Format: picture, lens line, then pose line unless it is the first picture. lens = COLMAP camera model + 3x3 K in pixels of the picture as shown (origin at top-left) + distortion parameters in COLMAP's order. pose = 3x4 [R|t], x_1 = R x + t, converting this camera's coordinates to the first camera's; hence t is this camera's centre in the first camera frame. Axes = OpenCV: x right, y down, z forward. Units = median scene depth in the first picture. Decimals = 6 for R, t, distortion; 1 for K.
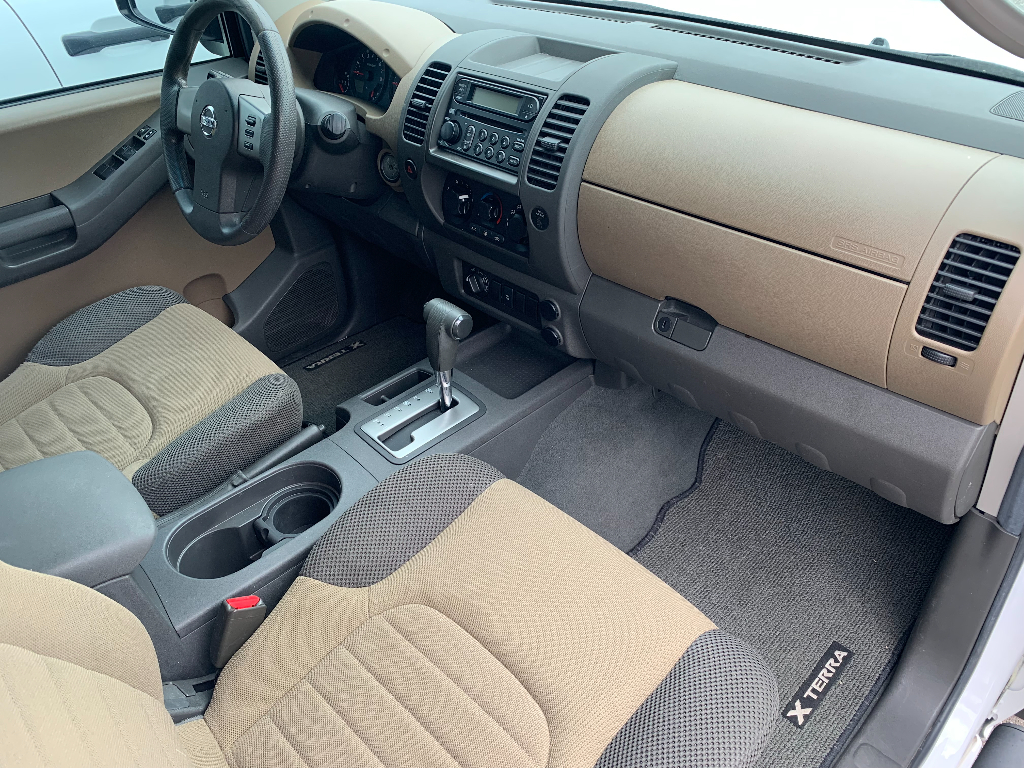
lens RADIAL K [[773.3, 0, 508.0], [0, 773.3, 383.9], [0, 0, 1]] dist [0.082873, -0.110313]
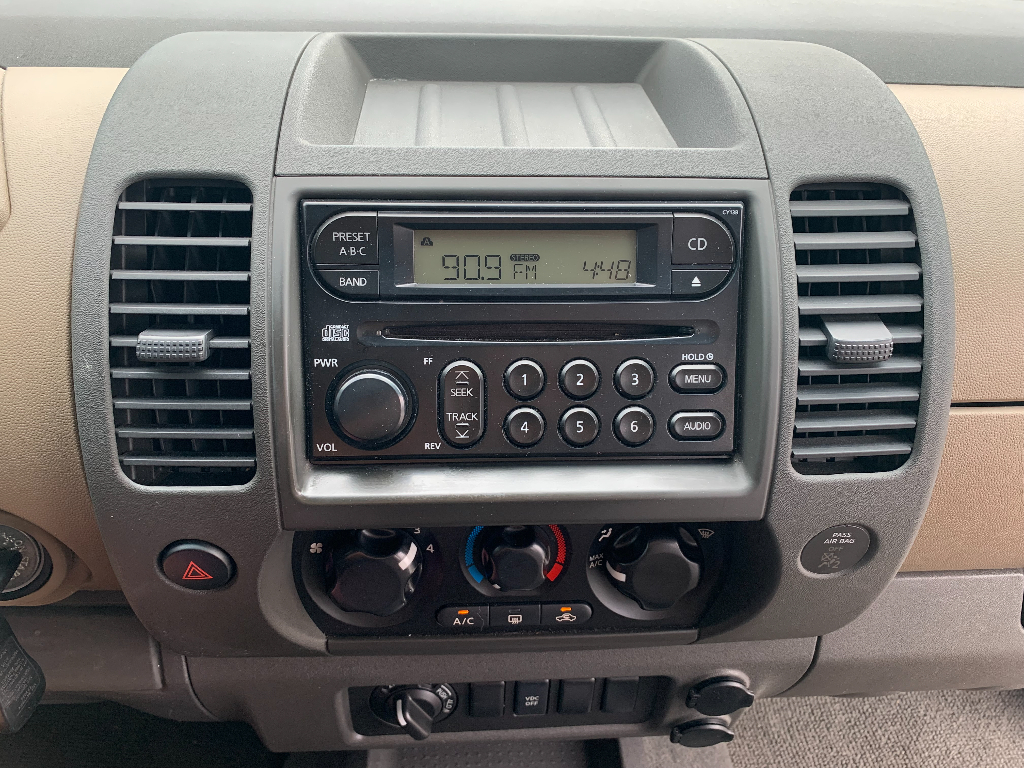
lens RADIAL K [[791.6, 0, 507.9], [0, 791.6, 382.5], [0, 0, 1]] dist [0.003175, -0.007330]
pose [[0.652984, -0.403139, 0.641163, -0.219745], [0.403170, 0.901673, 0.156334, -0.358077], [-0.641144, 0.156414, 0.751312, 0.766610]]
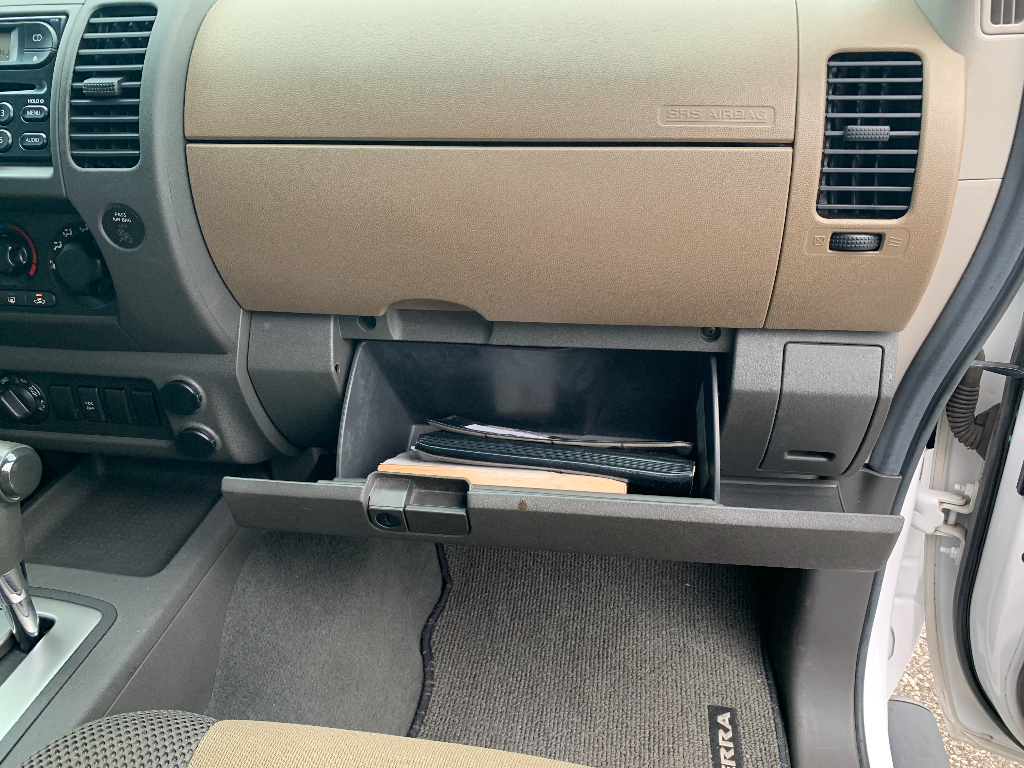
lens RADIAL K [[791.6, 0, 507.9], [0, 791.6, 382.5], [0, 0, 1]] dist [0.003175, -0.007330]
pose [[0.812936, -0.275501, 0.513063, -0.049361], [0.345157, 0.937538, -0.043460, 0.003103], [-0.469043, 0.212417, 0.857250, 0.397685]]
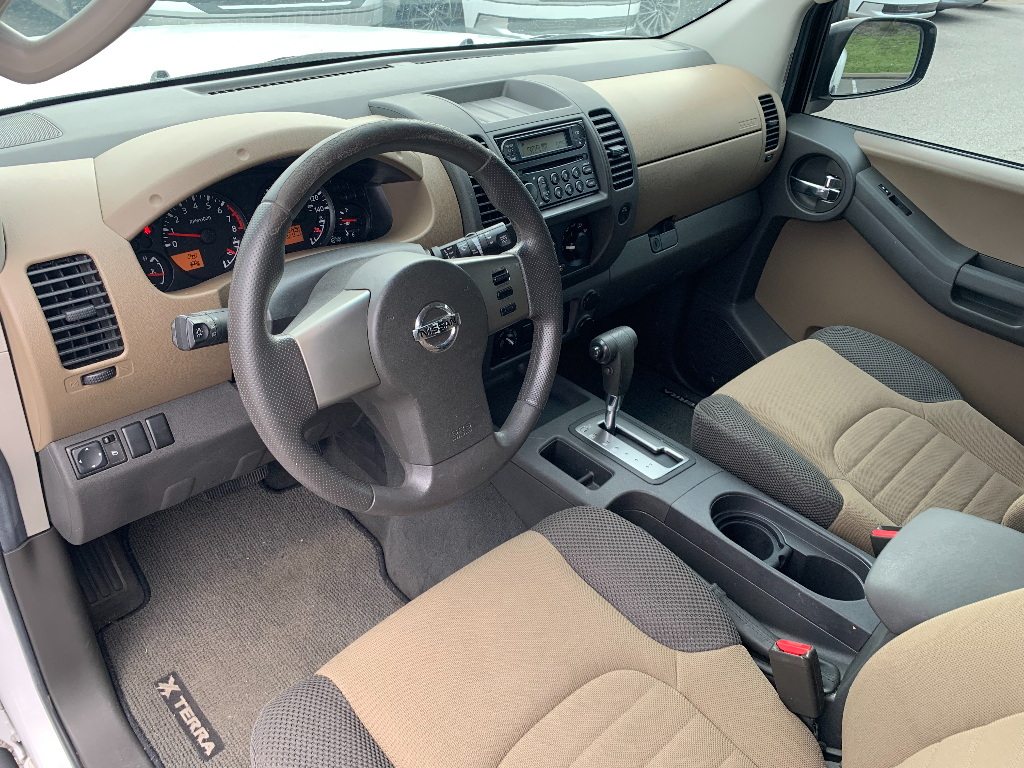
lens RADIAL K [[773.3, 0, 508.0], [0, 773.3, 383.9], [0, 0, 1]] dist [0.082873, -0.110313]
pose [[-0.016089, -0.514343, 0.857434, -1.010801], [0.532502, 0.721405, 0.442736, -0.592454], [-0.846276, 0.463709, 0.262282, 0.890516]]
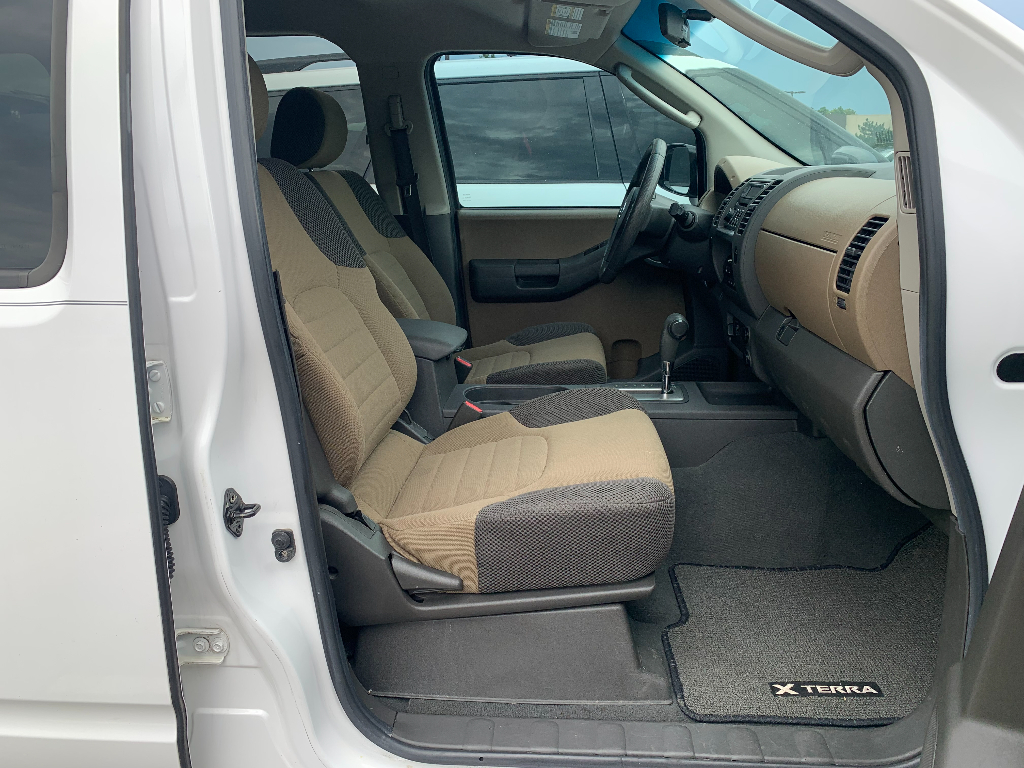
lens RADIAL K [[772.5, 0, 518.1], [0, 772.5, 384.7], [0, 0, 1]] dist [0.020614, -0.007925]
pose [[0.673159, 0.224284, -0.704665, 0.779521], [-0.442214, 0.885838, -0.140494, 0.356484], [0.592708, 0.406188, 0.695491, -0.137628]]
